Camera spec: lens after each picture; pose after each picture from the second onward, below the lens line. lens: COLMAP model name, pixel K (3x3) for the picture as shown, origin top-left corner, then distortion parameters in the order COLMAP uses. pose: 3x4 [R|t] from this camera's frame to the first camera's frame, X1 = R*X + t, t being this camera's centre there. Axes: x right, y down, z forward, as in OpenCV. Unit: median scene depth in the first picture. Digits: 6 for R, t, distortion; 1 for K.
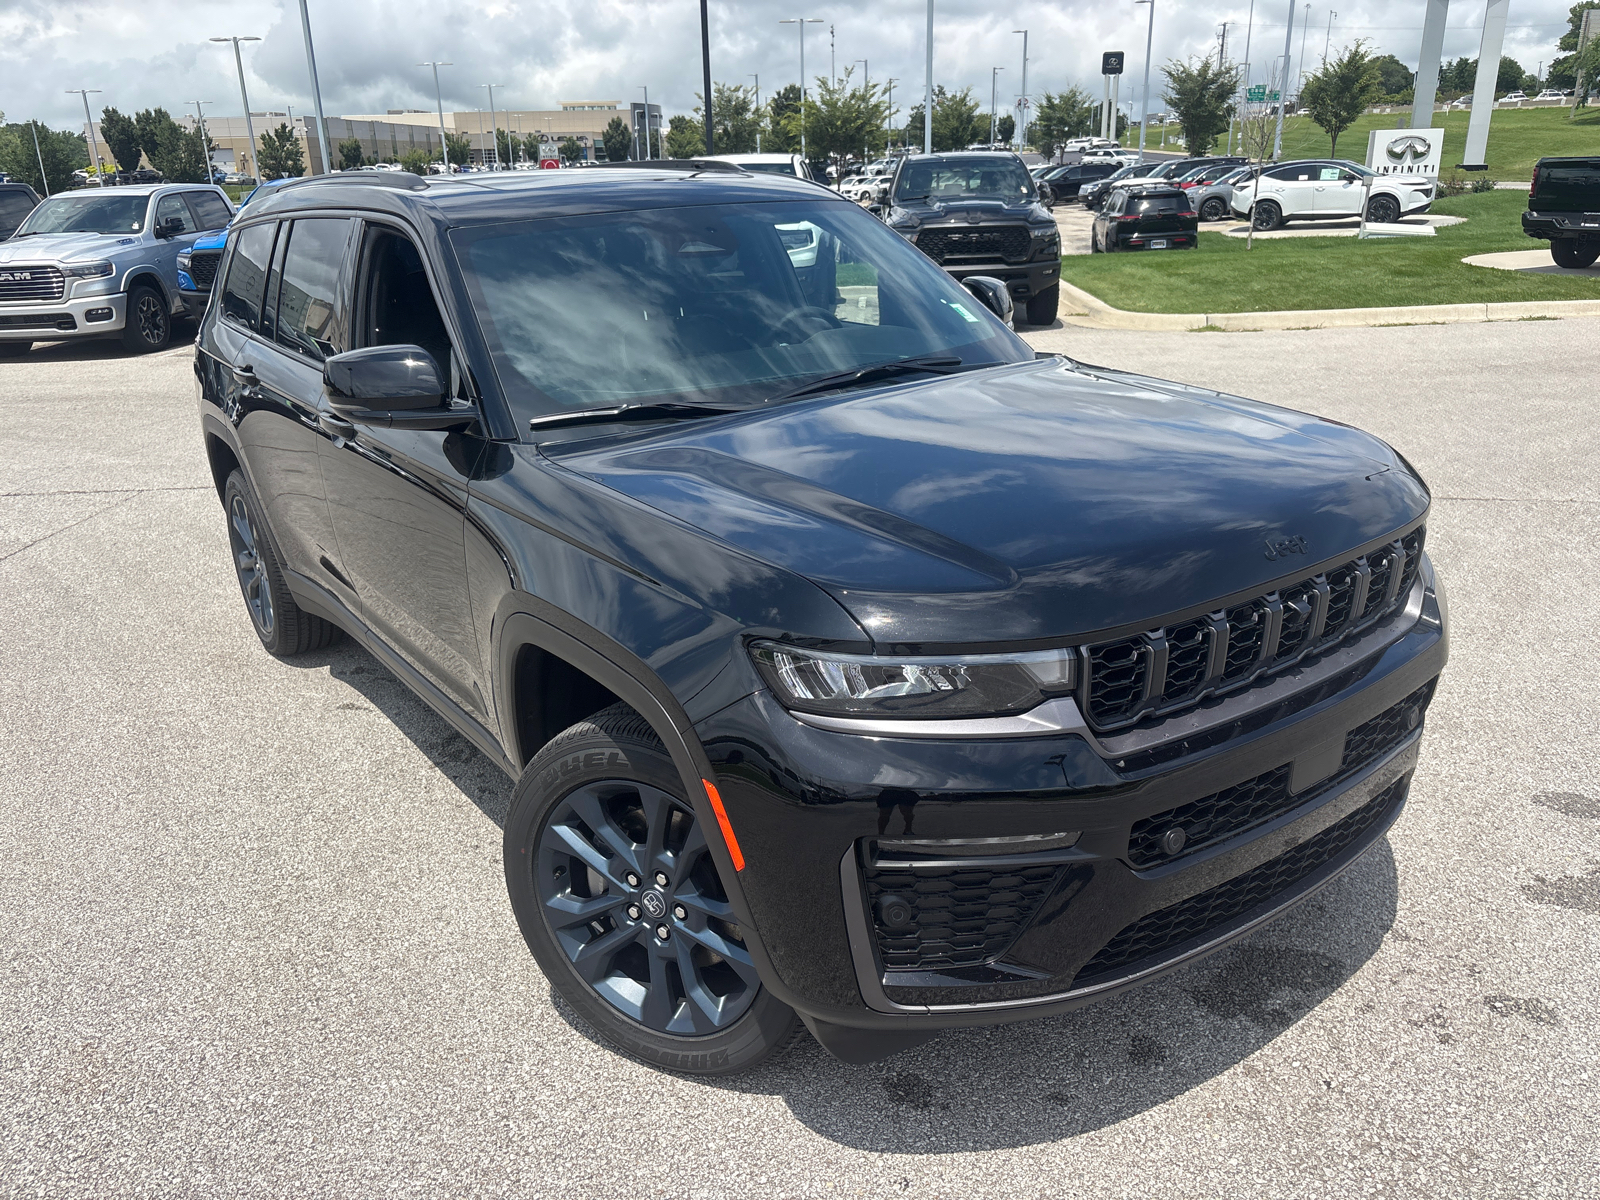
lens RADIAL K [[1229.8, 0, 803.6], [0, 1229.8, 607.7], [0, 0, 1]] dist [0.003269, 0.005318]
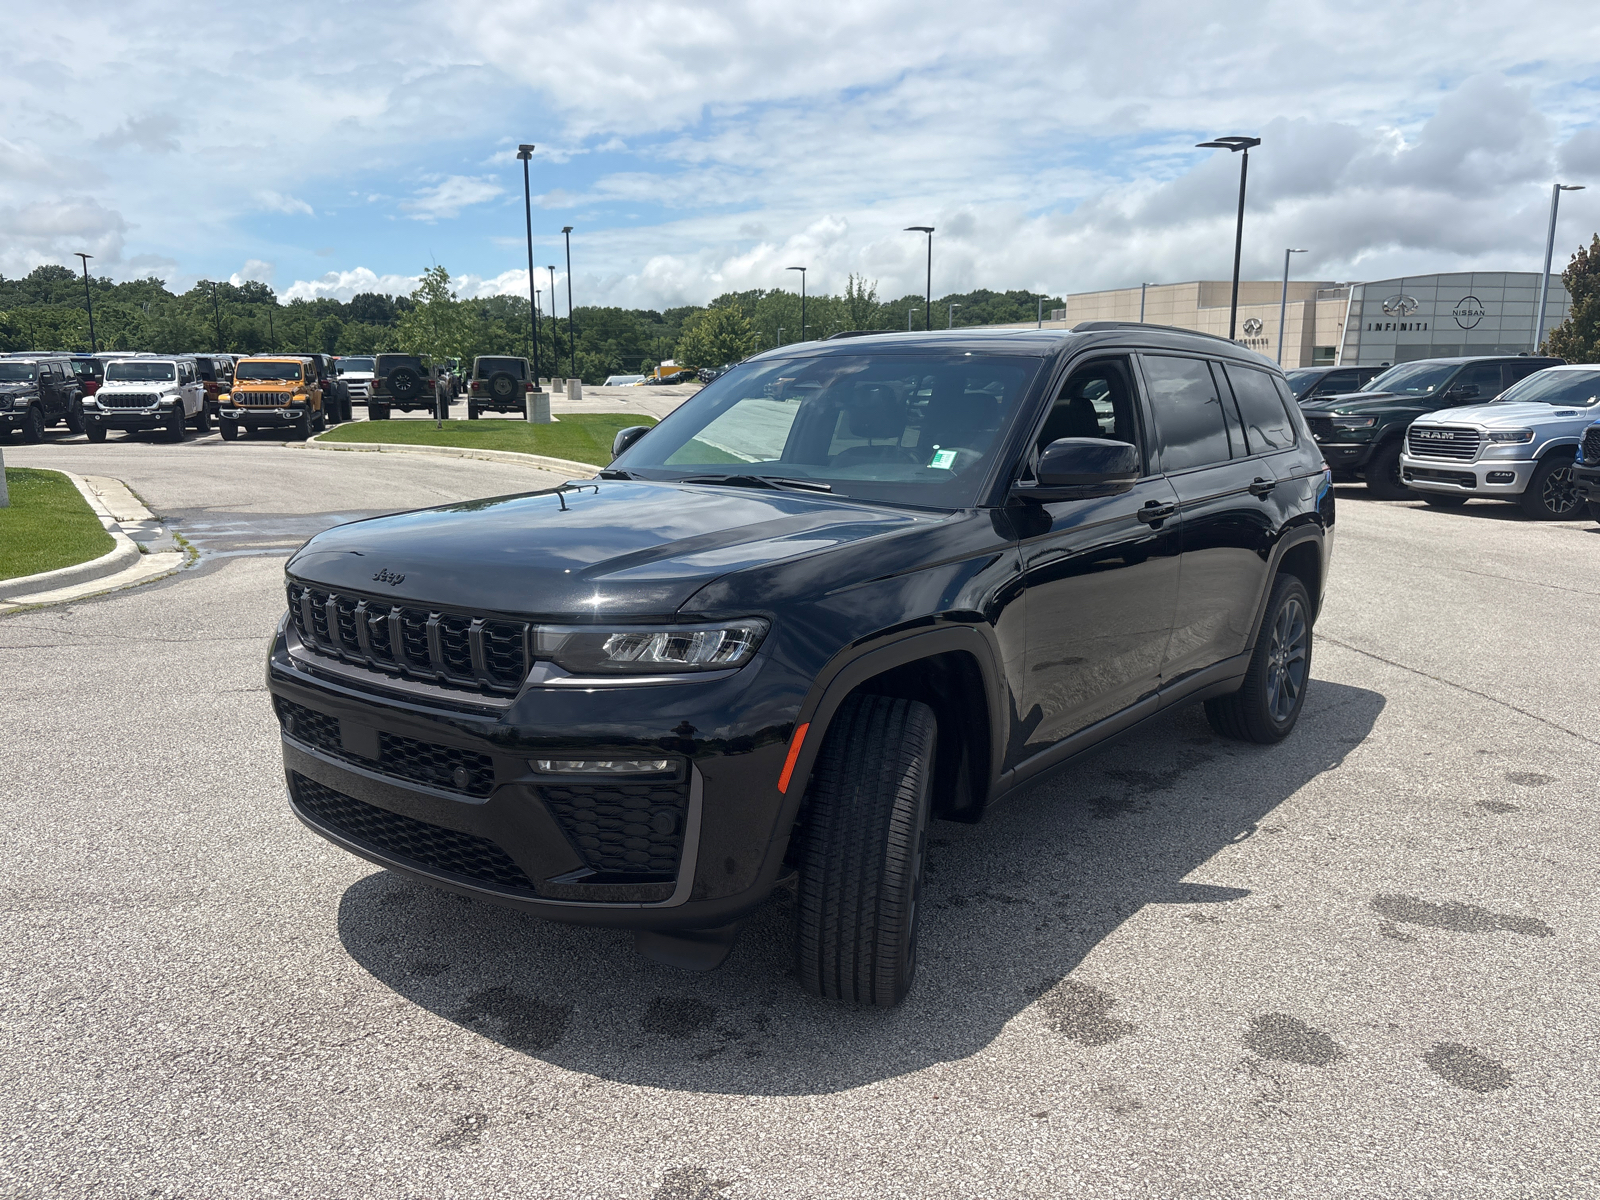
lens RADIAL K [[1223.8, 0, 782.3], [0, 1223.8, 601.3], [0, 0, 1]] dist [0.036587, -0.029105]
pose [[0.268037, 0.207737, -0.940745, 0.879802], [-0.338610, 0.934489, 0.109879, -0.157348], [0.901942, 0.289094, 0.320820, 0.466804]]
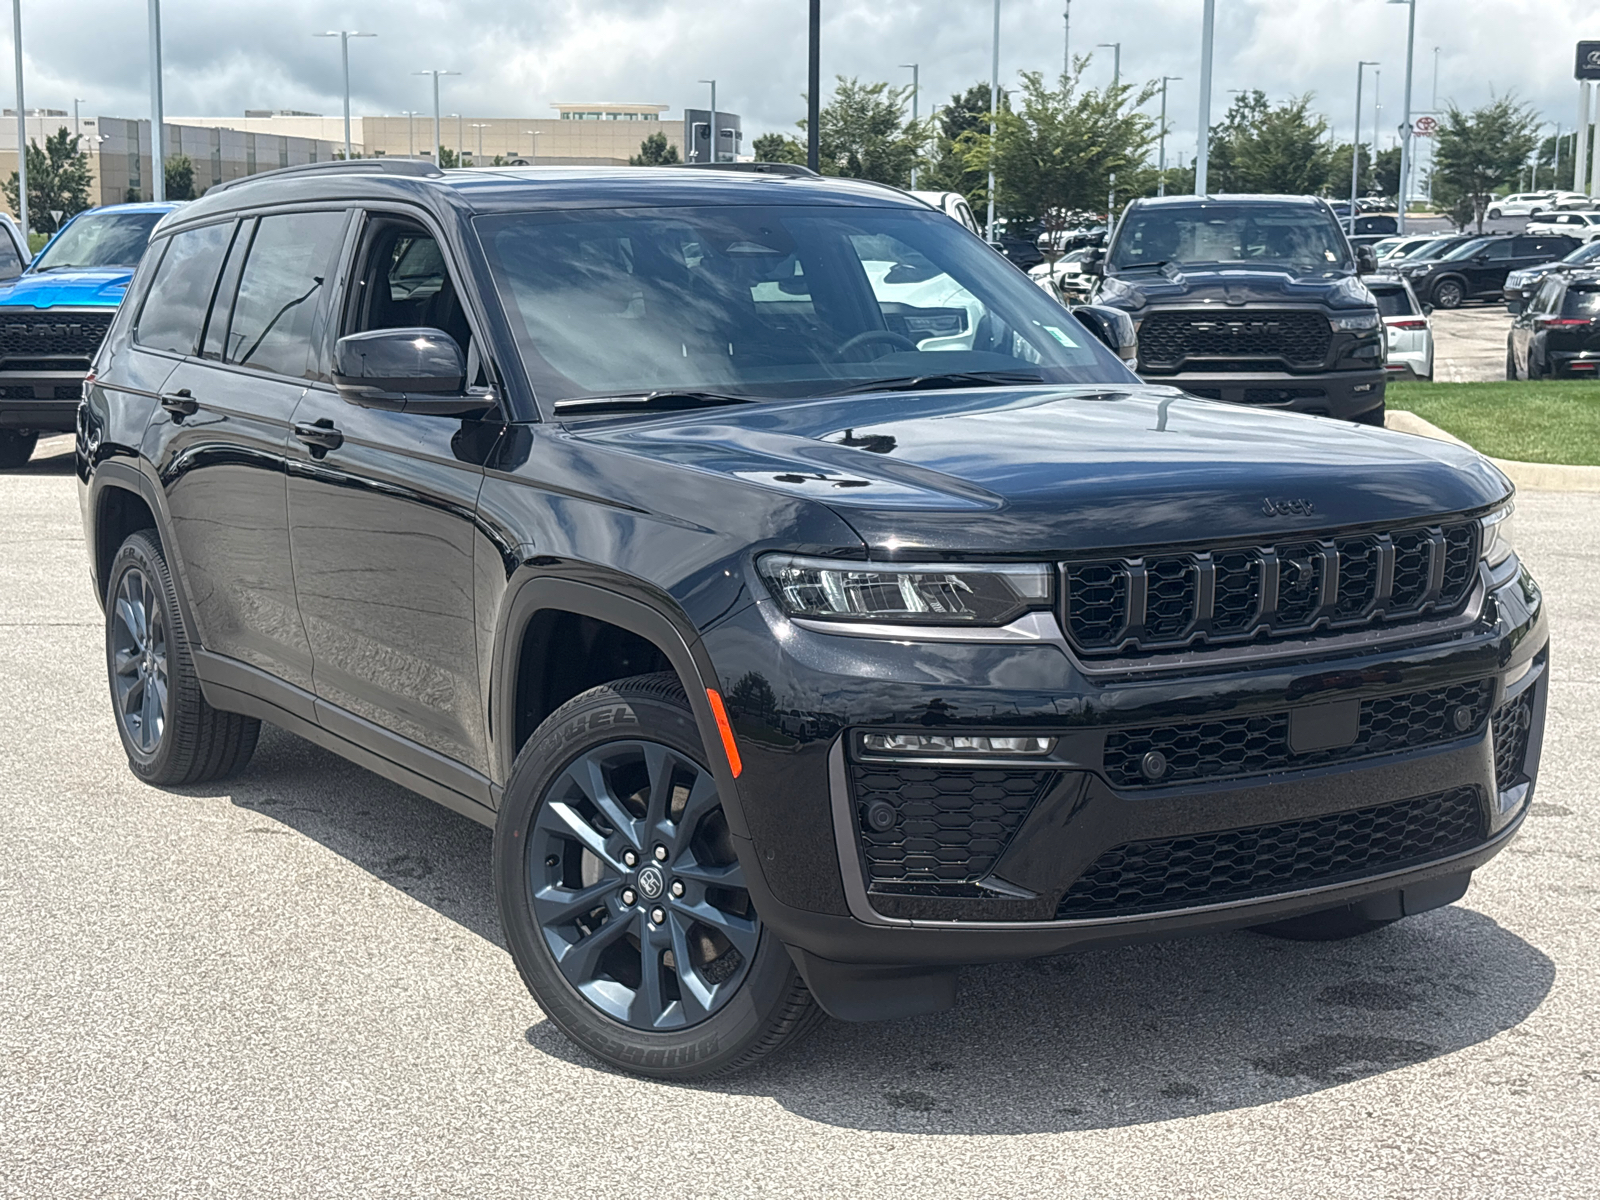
lens RADIAL K [[2437.1, 0, 776.0], [0, 2437.1, 600.2], [0, 0, 1]] dist [0.151978, -0.565618]
pose [[0.995379, 0.042752, -0.085981, 0.070972], [-0.058515, 0.980016, -0.190116, 0.212576], [0.076135, 0.194269, 0.977989, -0.489465]]
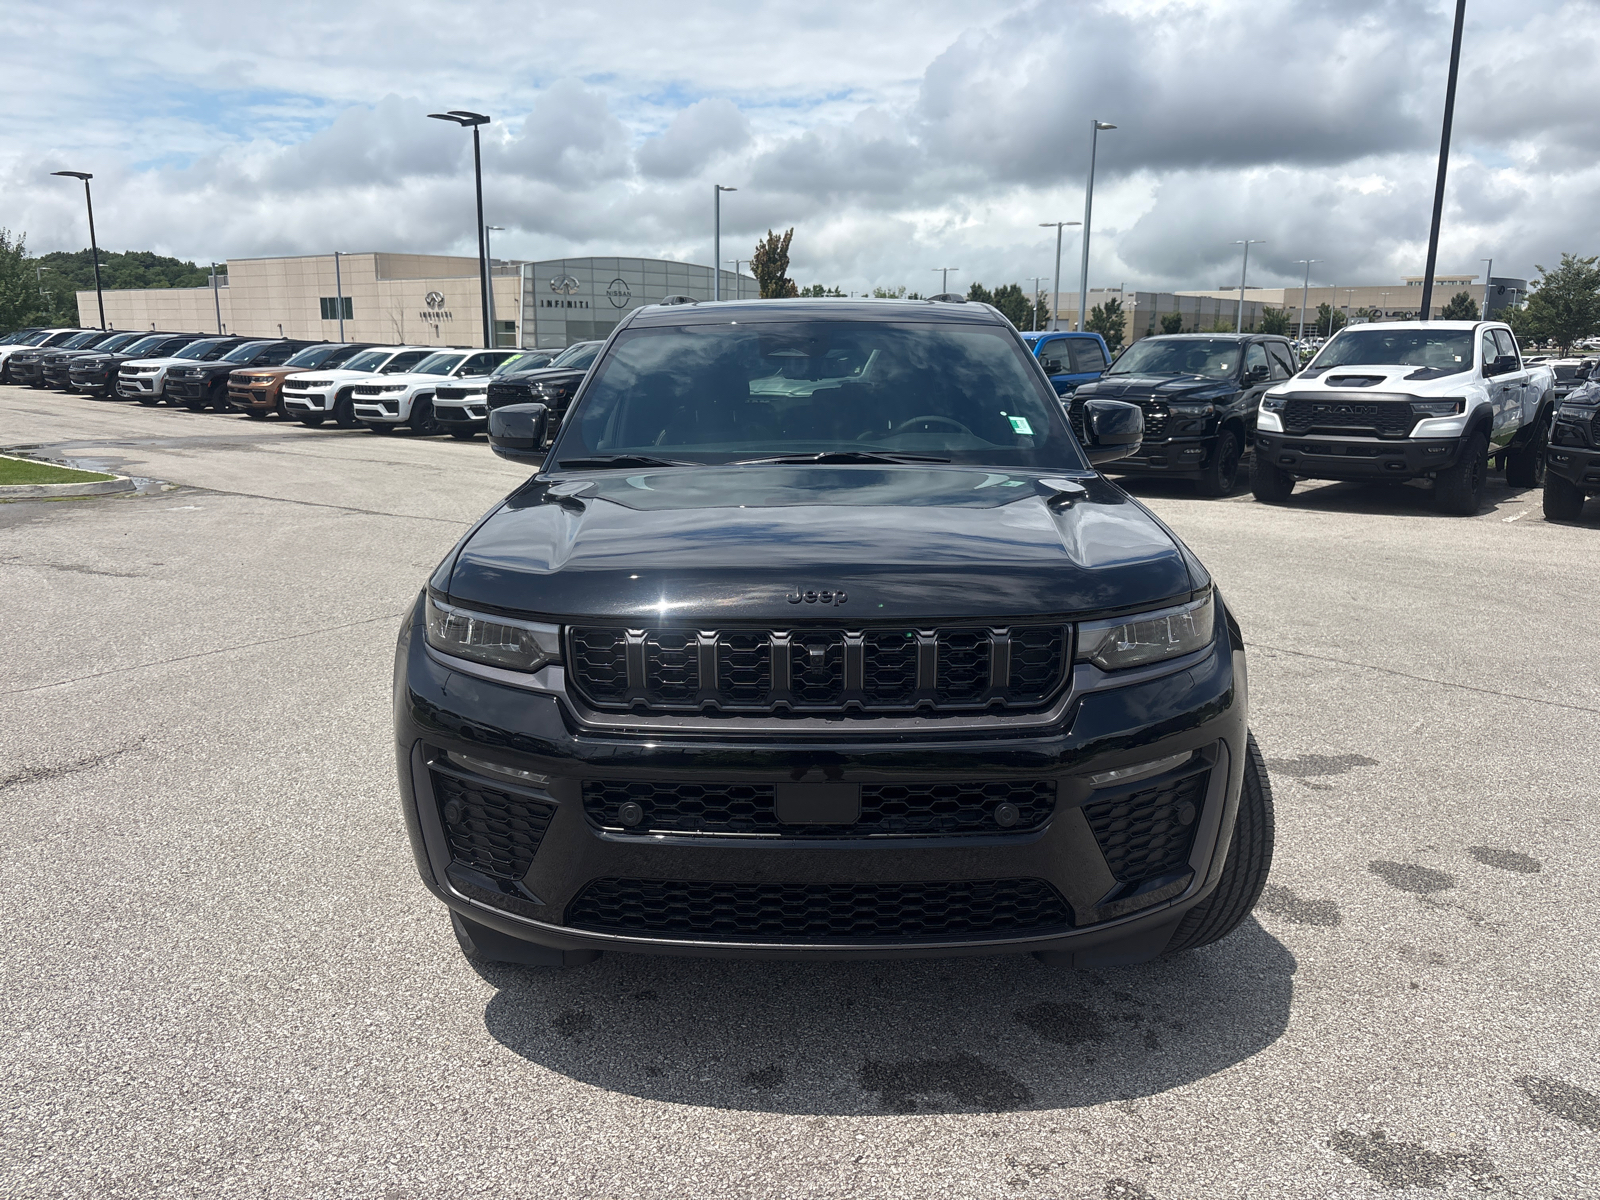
lens RADIAL K [[1223.8, 0, 782.3], [0, 1223.8, 601.3], [0, 0, 1]] dist [0.036587, -0.029105]
pose [[0.799254, 0.153950, -0.580941, 0.485993], [-0.230116, 0.971362, -0.059179, 0.013459], [0.555194, 0.180983, 0.811791, 0.045655]]
